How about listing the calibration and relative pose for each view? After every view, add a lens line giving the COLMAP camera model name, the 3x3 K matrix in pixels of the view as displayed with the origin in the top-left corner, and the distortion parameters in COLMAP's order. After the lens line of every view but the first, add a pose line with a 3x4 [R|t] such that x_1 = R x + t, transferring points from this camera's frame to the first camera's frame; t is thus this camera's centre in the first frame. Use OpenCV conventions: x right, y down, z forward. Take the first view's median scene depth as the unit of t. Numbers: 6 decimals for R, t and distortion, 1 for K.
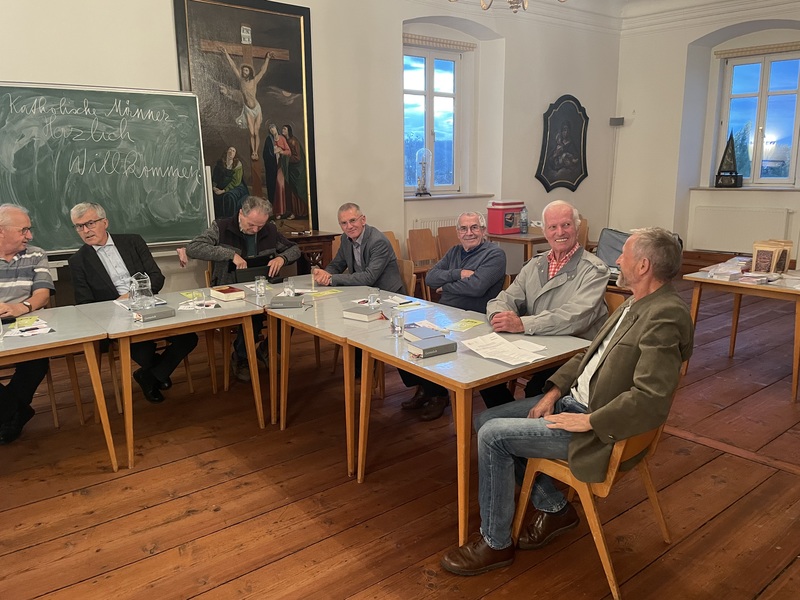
lens RADIAL K [[599.5, 0, 400.0], [0, 599.5, 300.0], [0, 0, 1]] dist [0.052166, -0.086766]
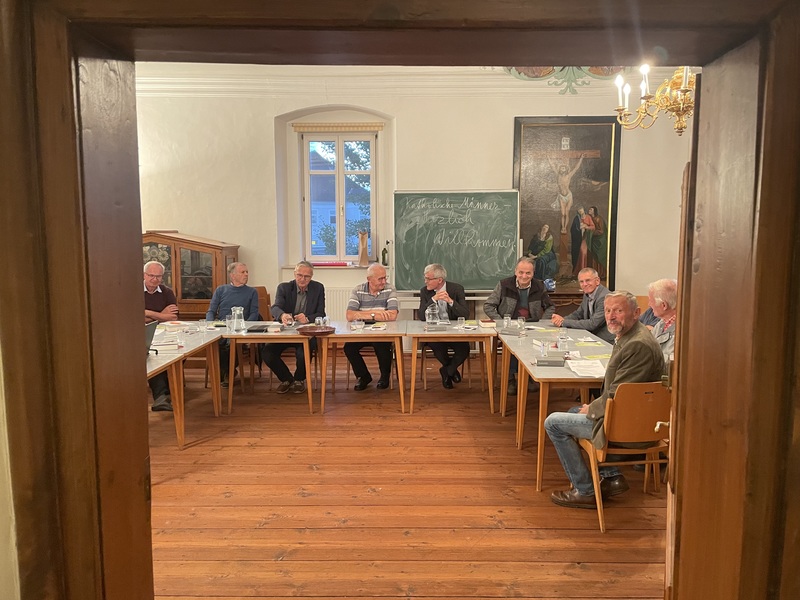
lens RADIAL K [[599.5, 0, 400.0], [0, 599.5, 300.0], [0, 0, 1]] dist [0.052166, -0.086766]
pose [[0.763330, 0.075712, -0.641557, 0.405768], [-0.136952, 0.989501, -0.046172, 0.024502], [0.631325, 0.123107, 0.765685, -0.256112]]
